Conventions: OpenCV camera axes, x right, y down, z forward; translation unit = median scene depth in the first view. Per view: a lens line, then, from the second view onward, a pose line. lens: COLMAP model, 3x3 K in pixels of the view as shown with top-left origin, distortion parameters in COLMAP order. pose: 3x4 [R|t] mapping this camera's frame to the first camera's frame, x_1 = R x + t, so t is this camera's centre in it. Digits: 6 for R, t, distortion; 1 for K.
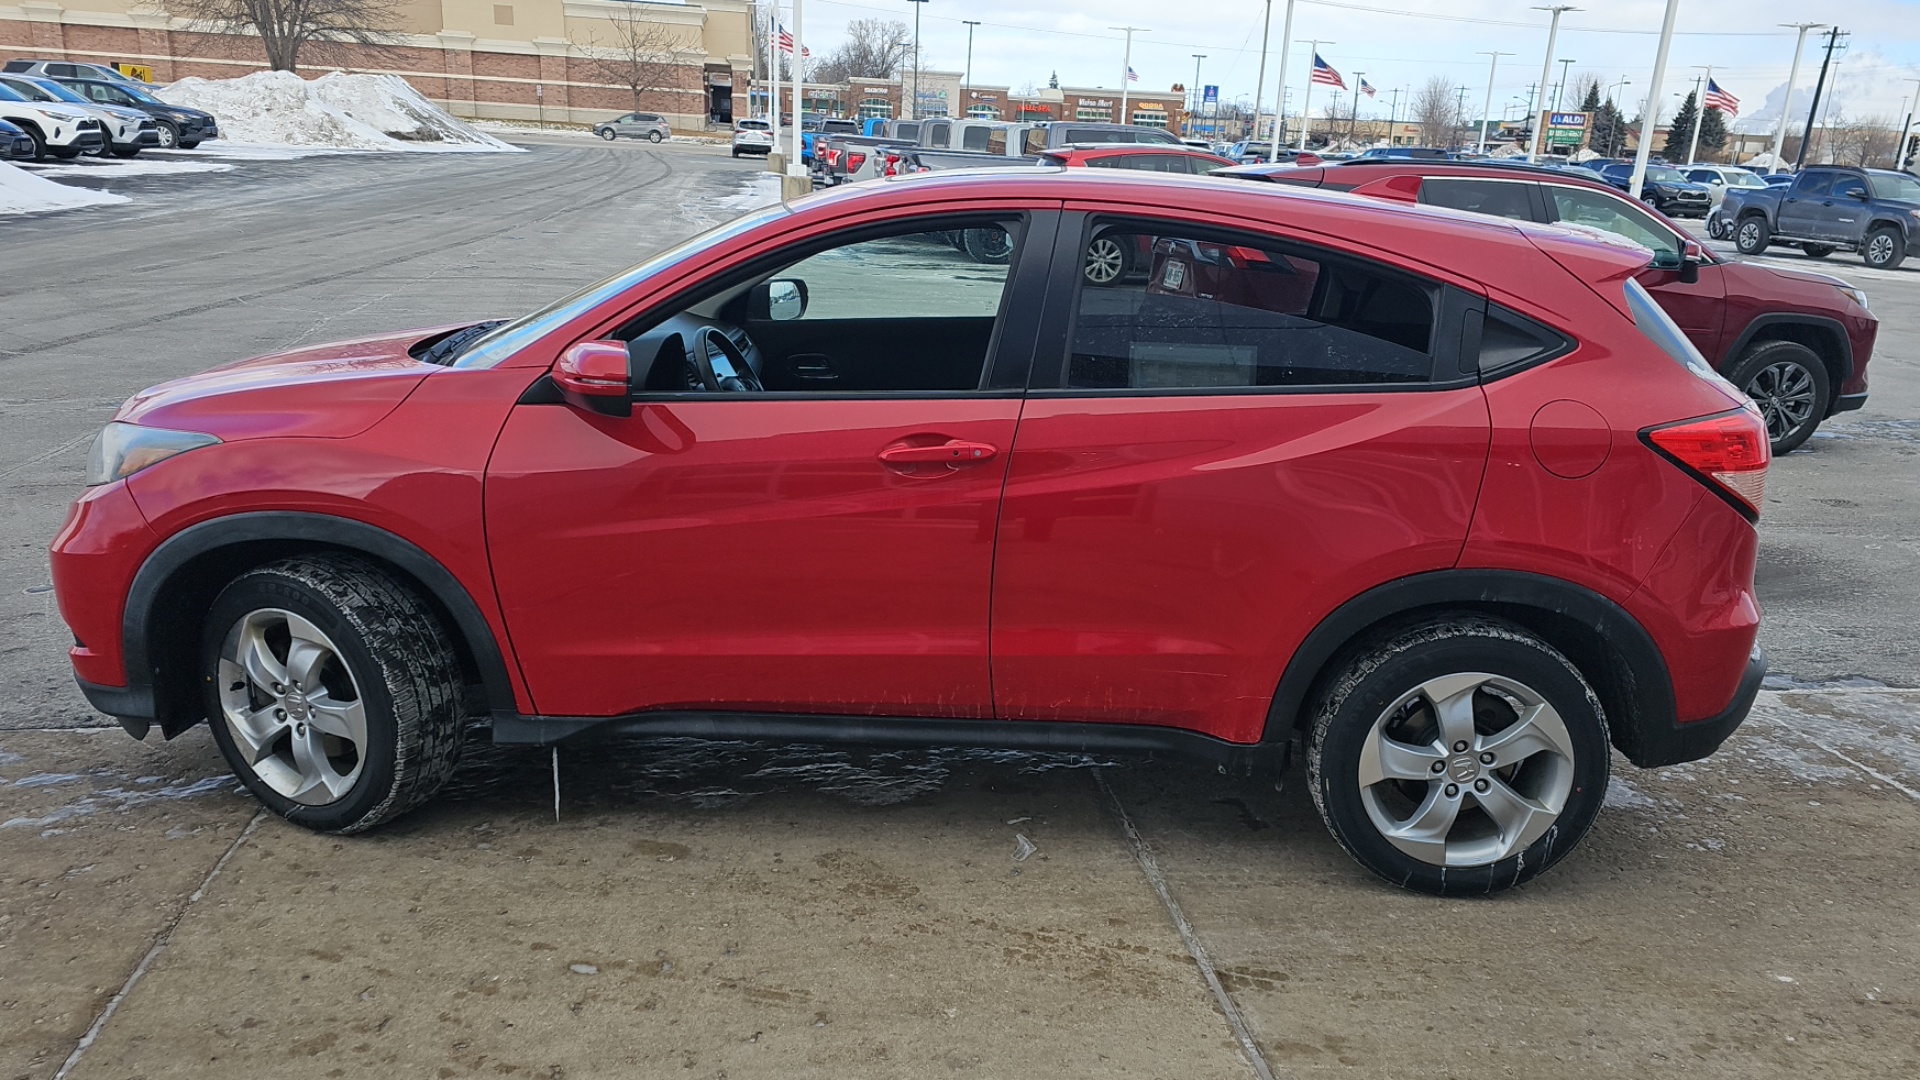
lens RADIAL K [[1385.7, 0, 955.5], [0, 1385.7, 533.9], [0, 0, 1]] dist [0.085001, -0.065653]
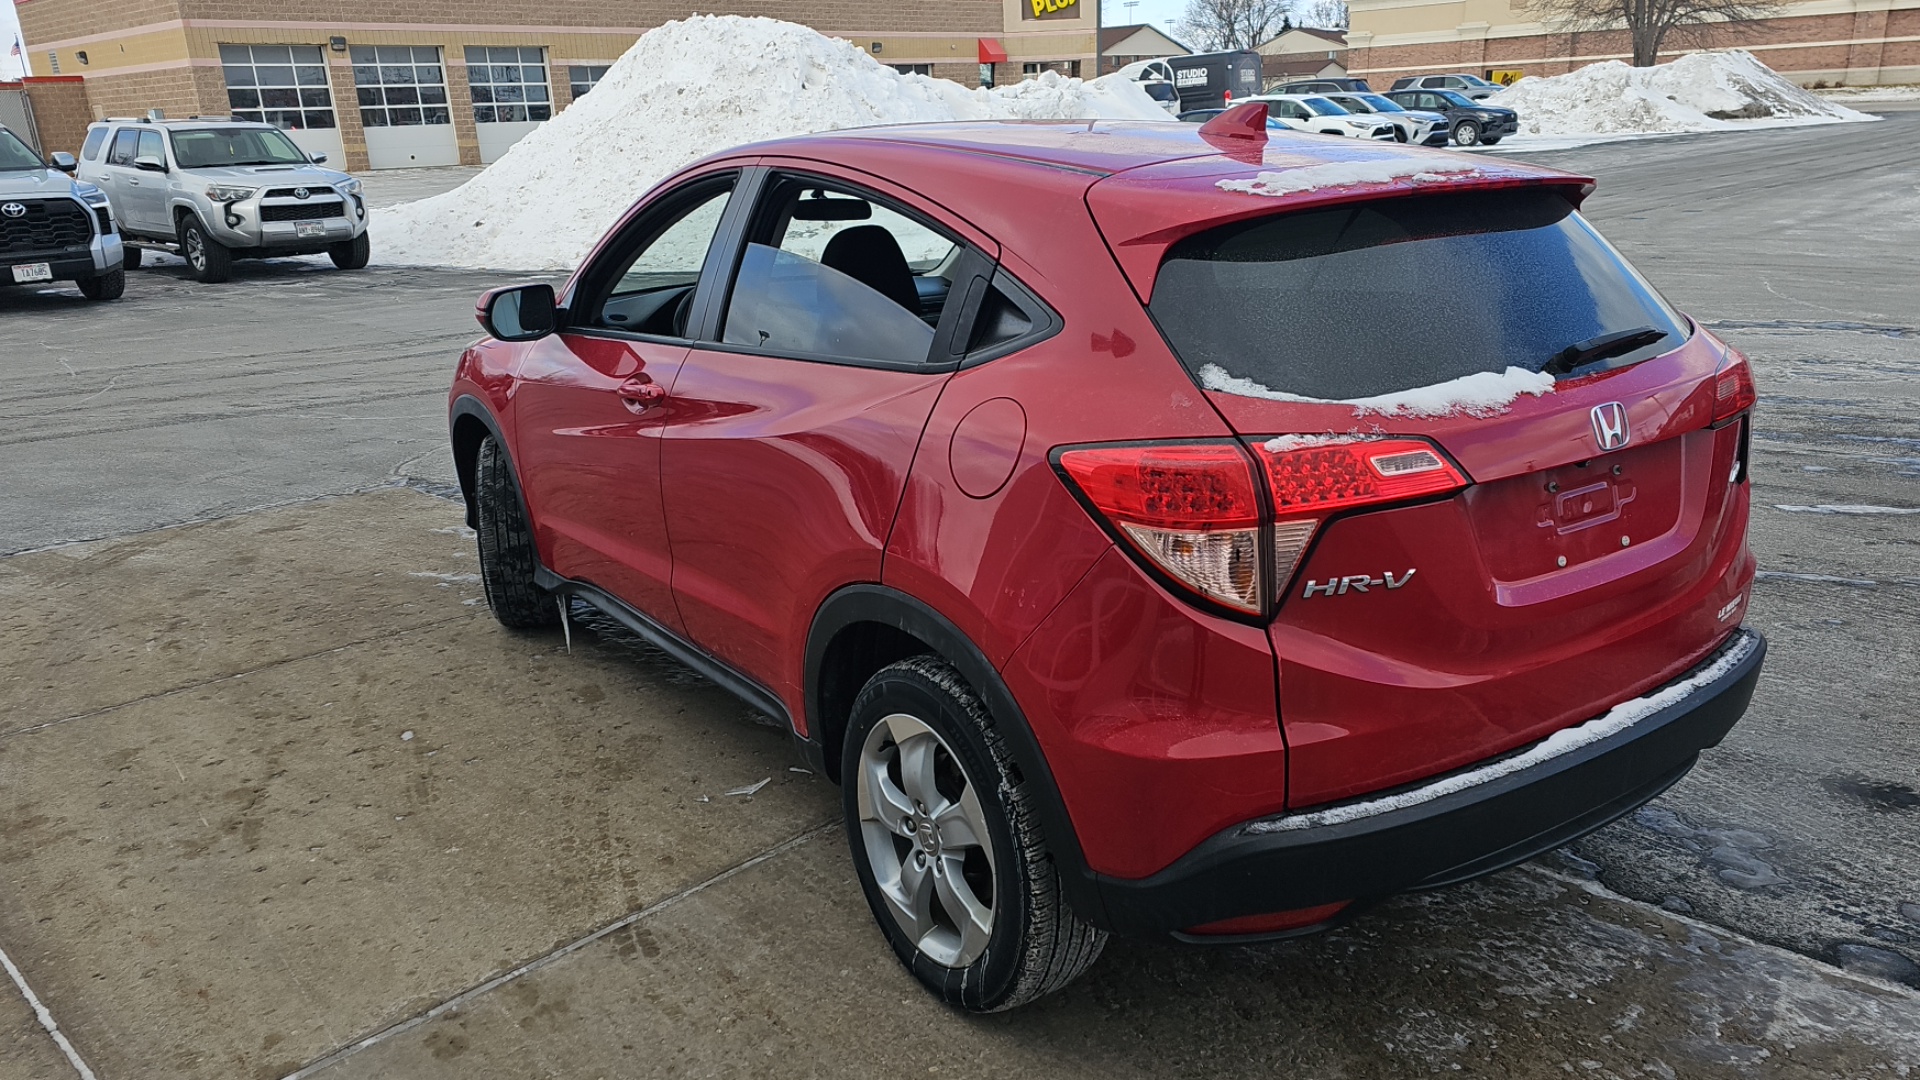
lens RADIAL K [[1348.2, 0, 960.3], [0, 1348.2, 533.9], [0, 0, 1]] dist [0.080755, -0.056359]
pose [[0.613360, 0.168099, -0.771707, 0.076902], [-0.157719, 0.983477, 0.088872, -0.006461], [0.773896, 0.067203, 0.629738, 0.040378]]
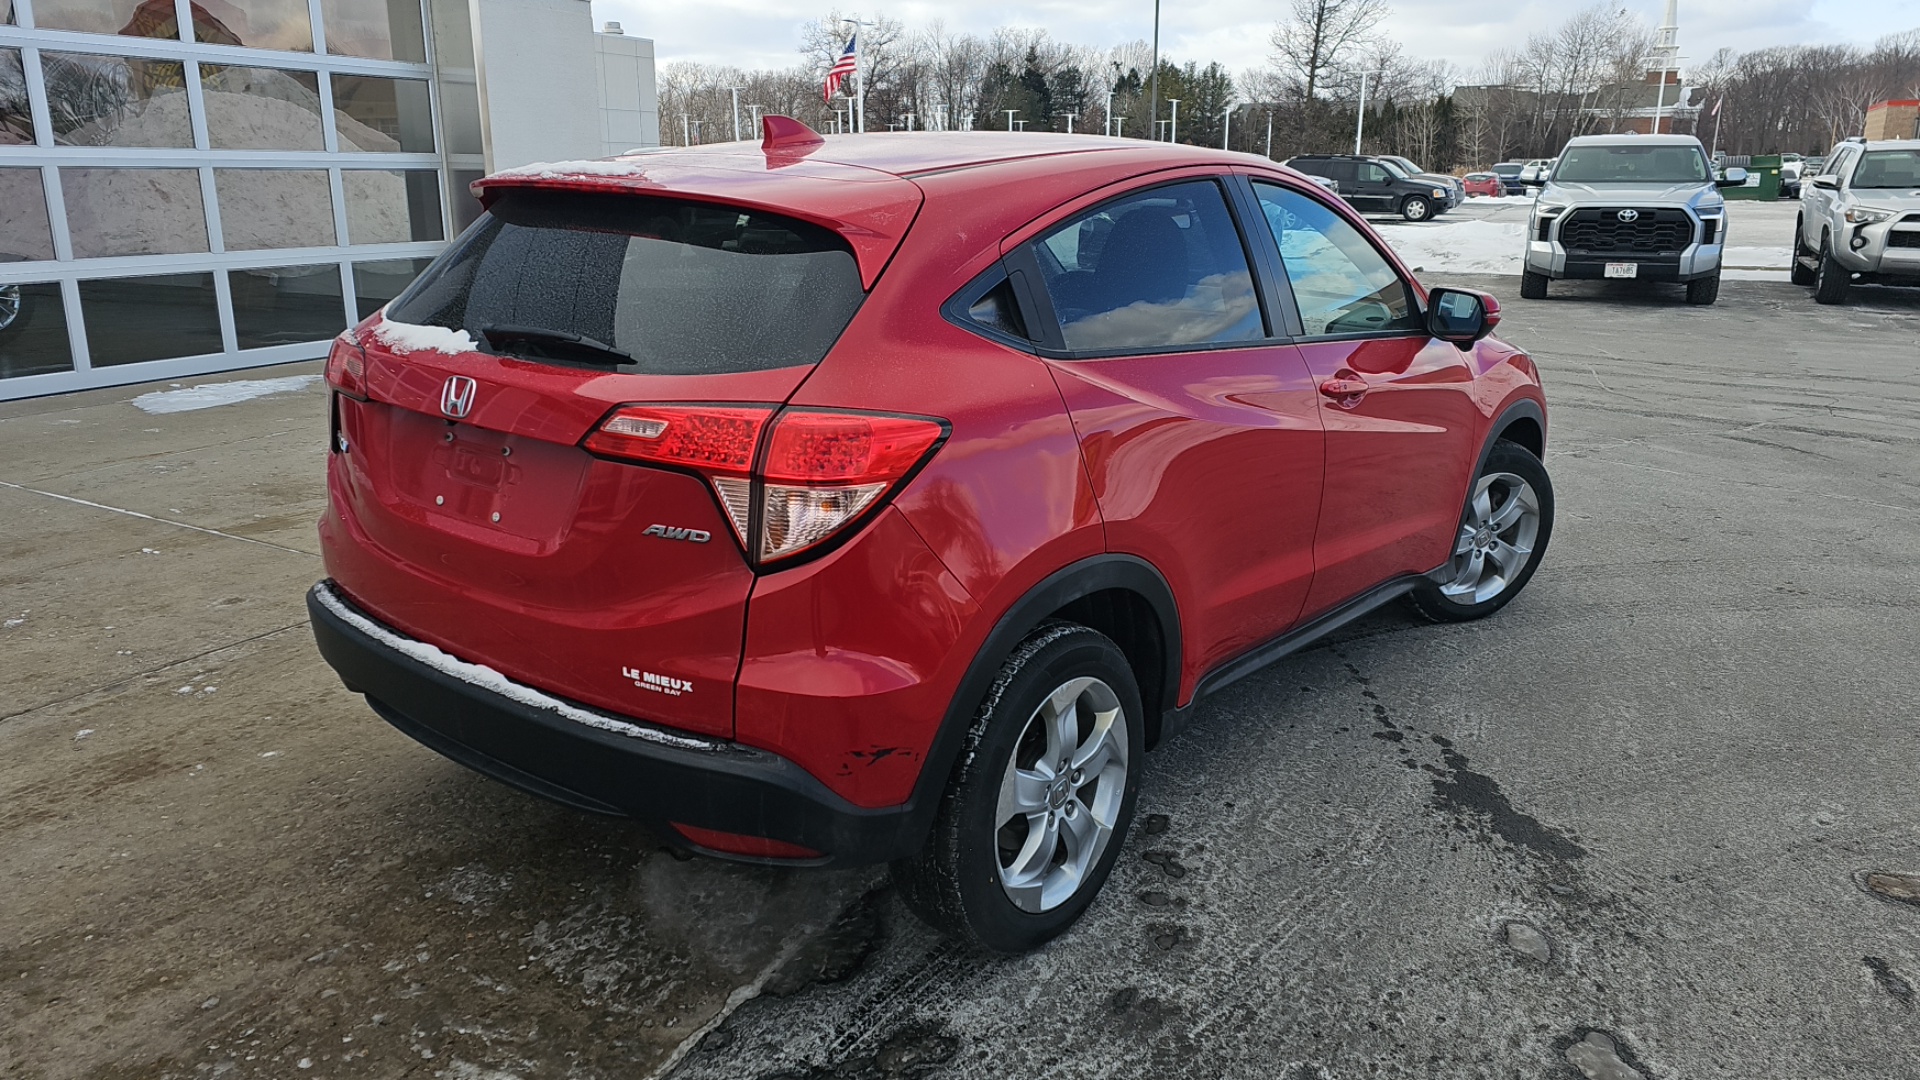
lens RADIAL K [[1346.9, 0, 964.2], [0, 1346.9, 507.7], [0, 0, 1]] dist [0.082803, -0.066573]
pose [[-0.571298, 0.153025, -0.806351, 0.087185], [-0.260180, 0.898027, 0.354759, -0.033456], [0.778412, 0.412469, -0.473227, 0.144916]]
